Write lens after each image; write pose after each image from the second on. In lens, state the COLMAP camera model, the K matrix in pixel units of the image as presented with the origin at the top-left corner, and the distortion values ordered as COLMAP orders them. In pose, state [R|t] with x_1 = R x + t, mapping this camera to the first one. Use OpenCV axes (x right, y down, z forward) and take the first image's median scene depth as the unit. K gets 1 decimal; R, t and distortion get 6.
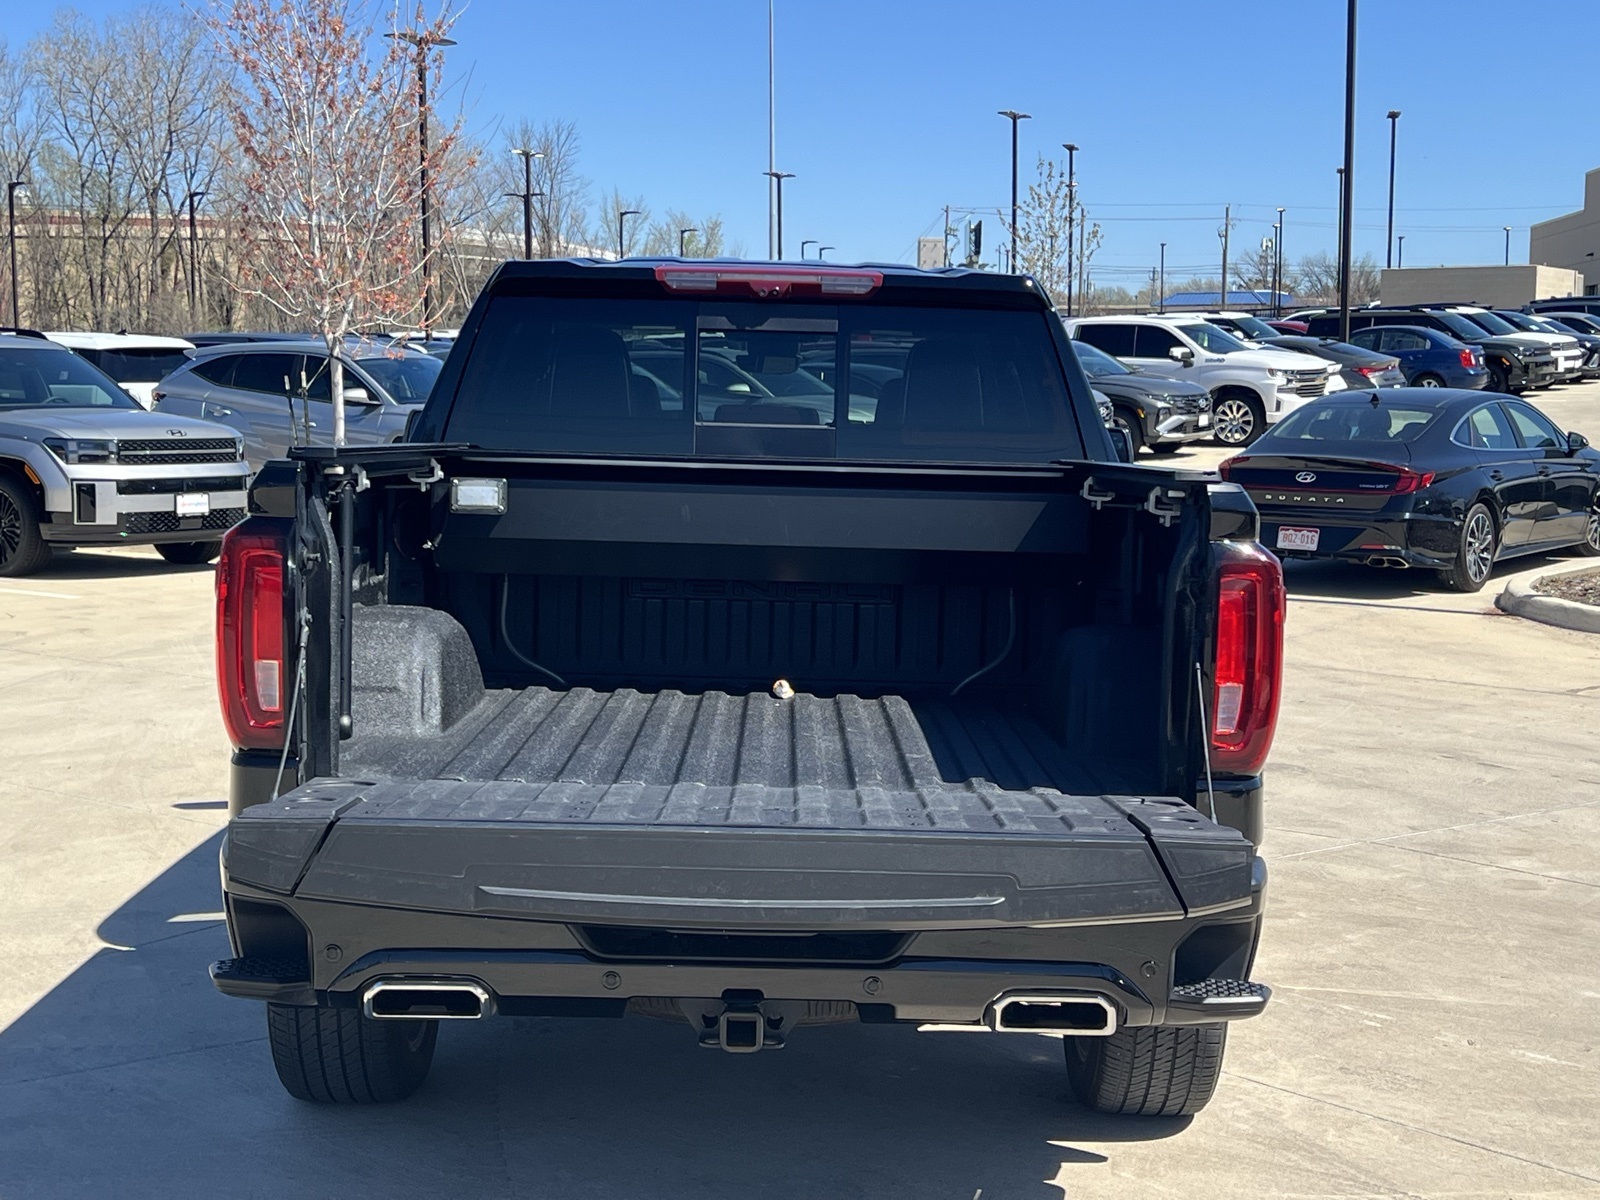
lens RADIAL K [[2392.6, 0, 804.4], [0, 2392.6, 631.1], [0, 0, 1]] dist [0.079788, 0.000000]
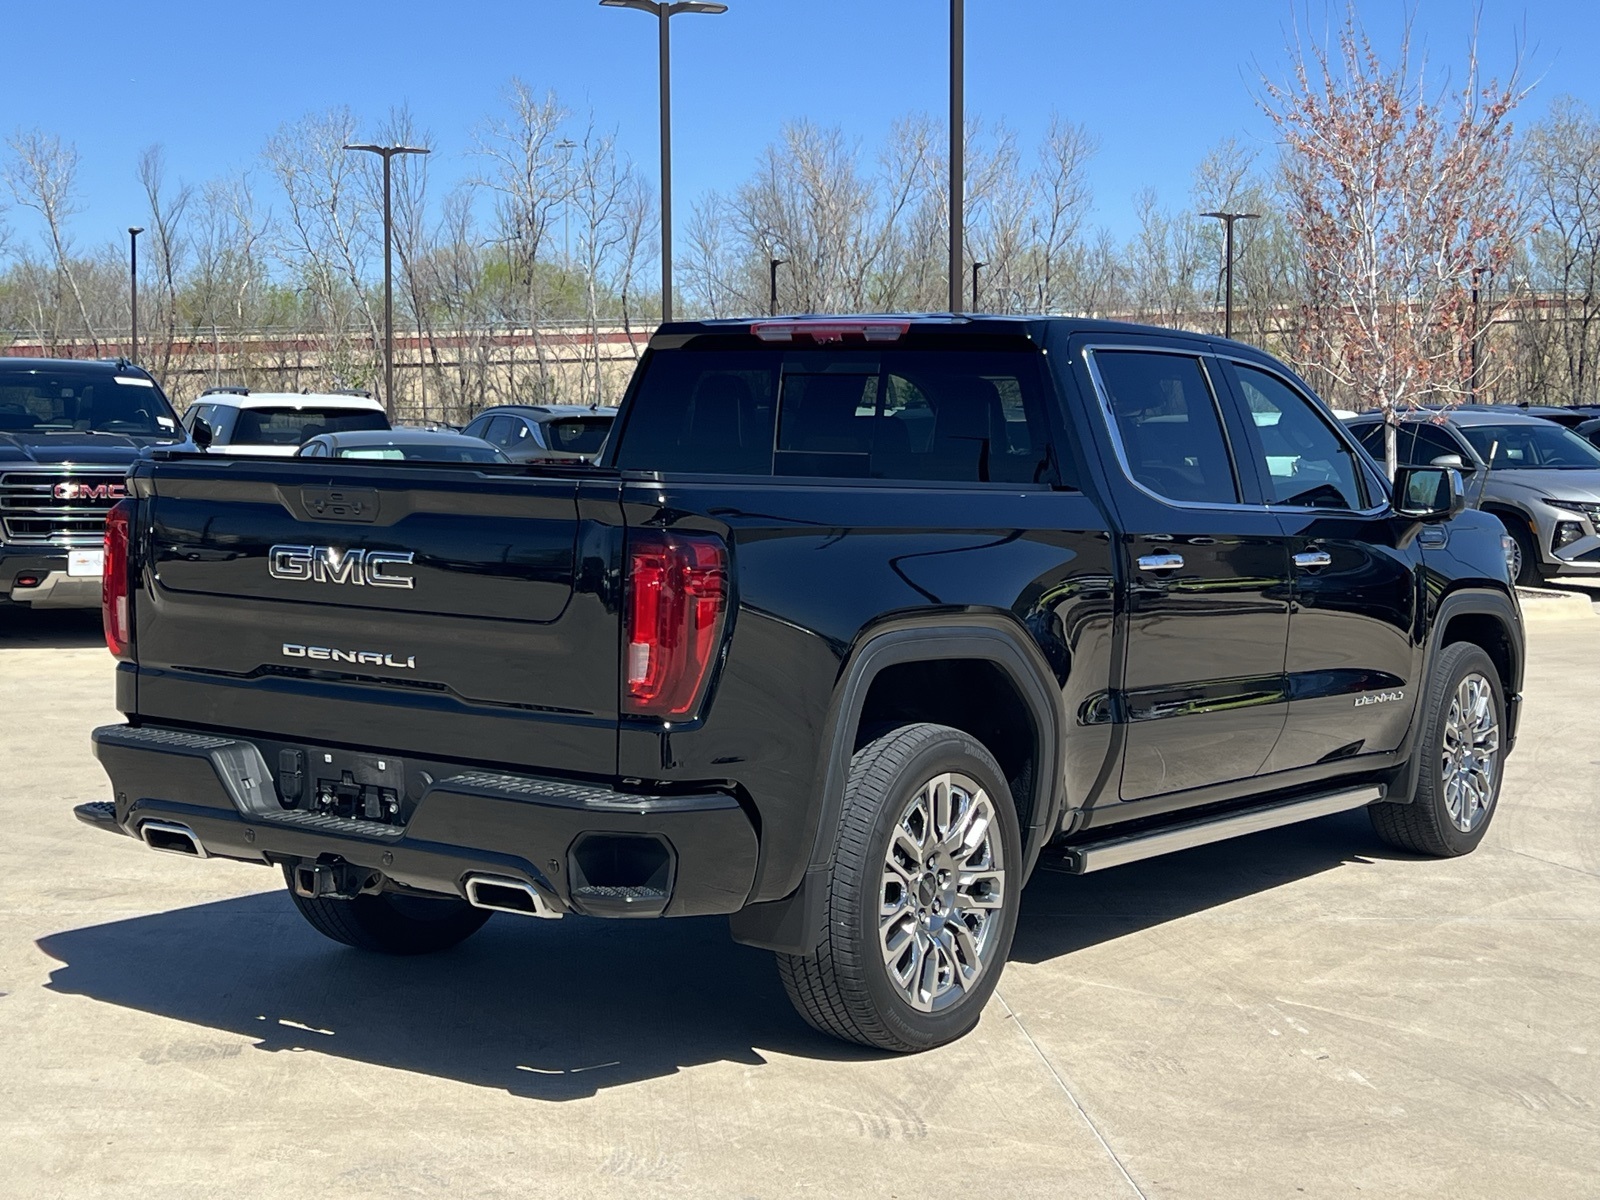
lens RADIAL K [[2392.6, 0, 807.8], [0, 2392.6, 607.1], [0, 0, 1]] dist [0.079788, 0.000000]
pose [[0.815073, 0.038634, -0.578069, 0.240508], [-0.063990, 0.997673, -0.023548, 0.006633], [0.575814, 0.056184, 0.815648, 0.012491]]
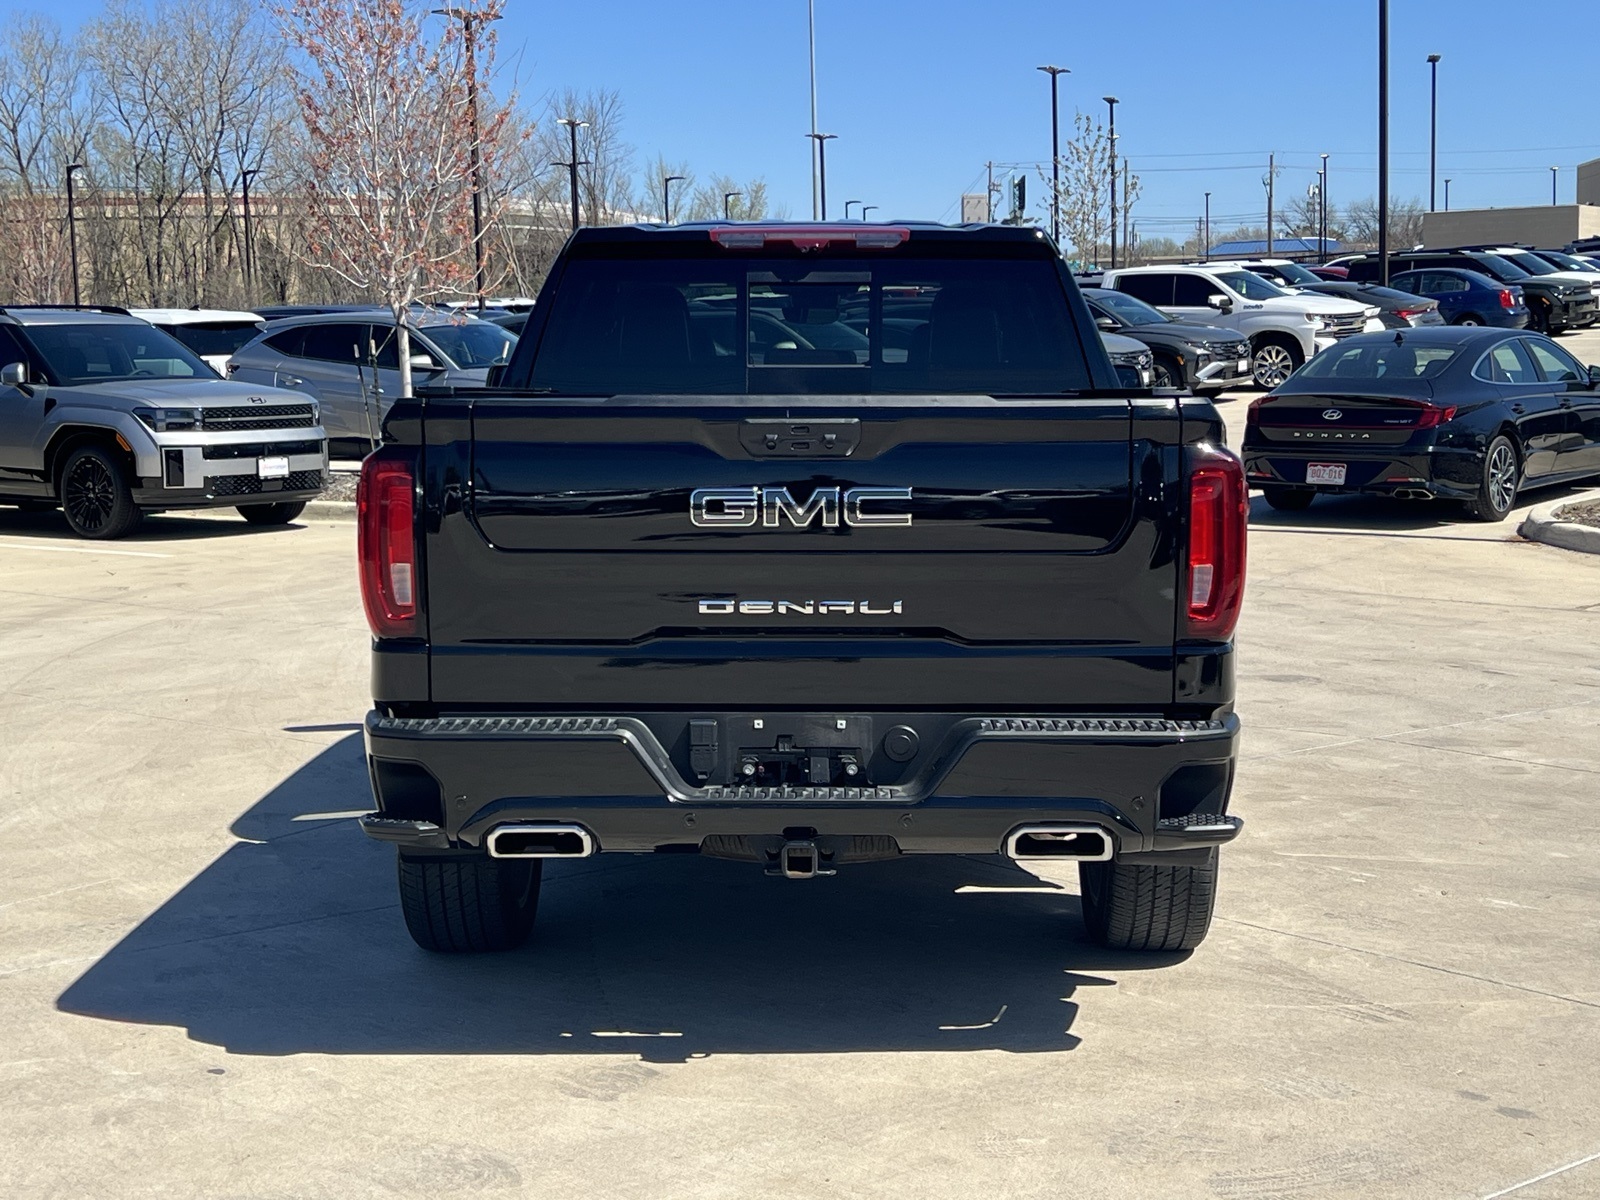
lens RADIAL K [[2392.6, 0, 788.2], [0, 2392.6, 591.2], [0, 0, 1]] dist [0.079788, 0.000000]
pose [[0.999309, -0.023247, -0.028986, 0.001491], [0.023238, 0.999730, -0.000648, 0.007850], [0.028993, -0.000026, 0.999580, -0.050141]]
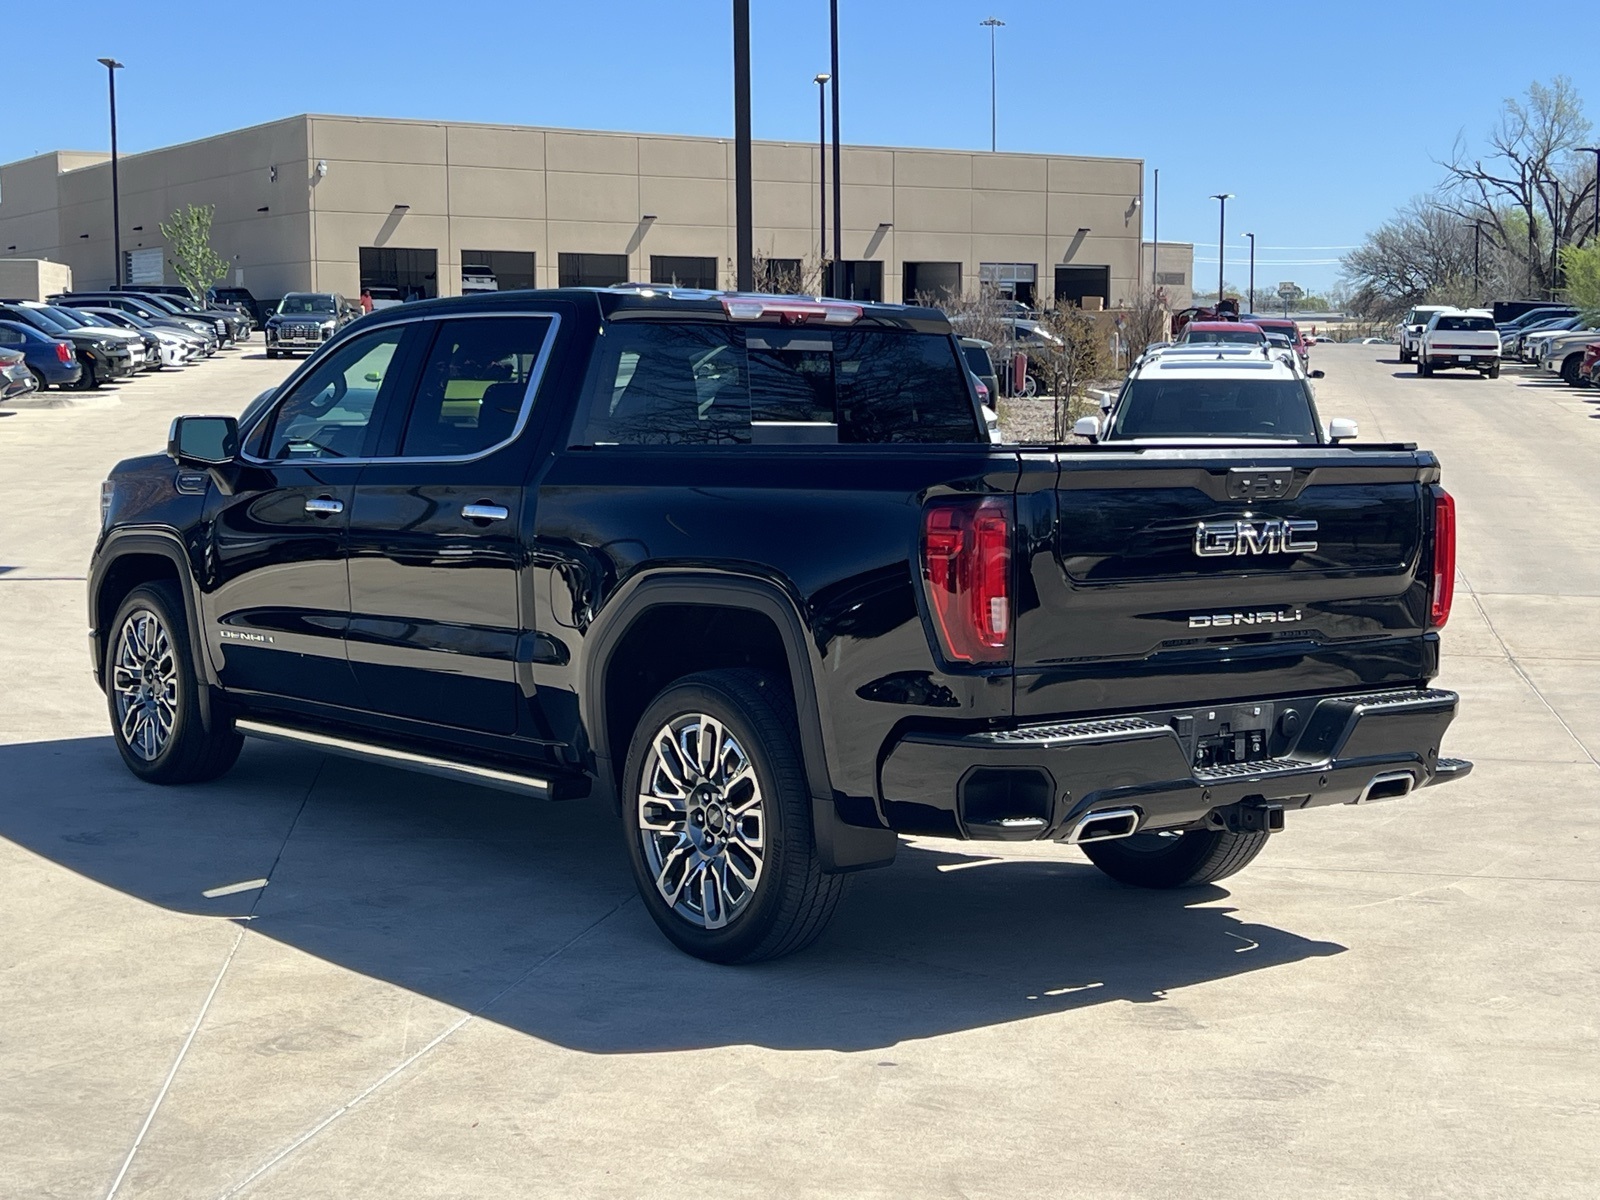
lens RADIAL K [[2392.6, 0, 770.6], [0, 2392.6, 656.2], [0, 0, 1]] dist [0.079788, 0.000000]
pose [[0.795301, -0.080140, 0.600894, -0.291629], [0.071571, 0.996704, 0.038202, -0.004228], [-0.601975, 0.012625, 0.798415, -0.005906]]
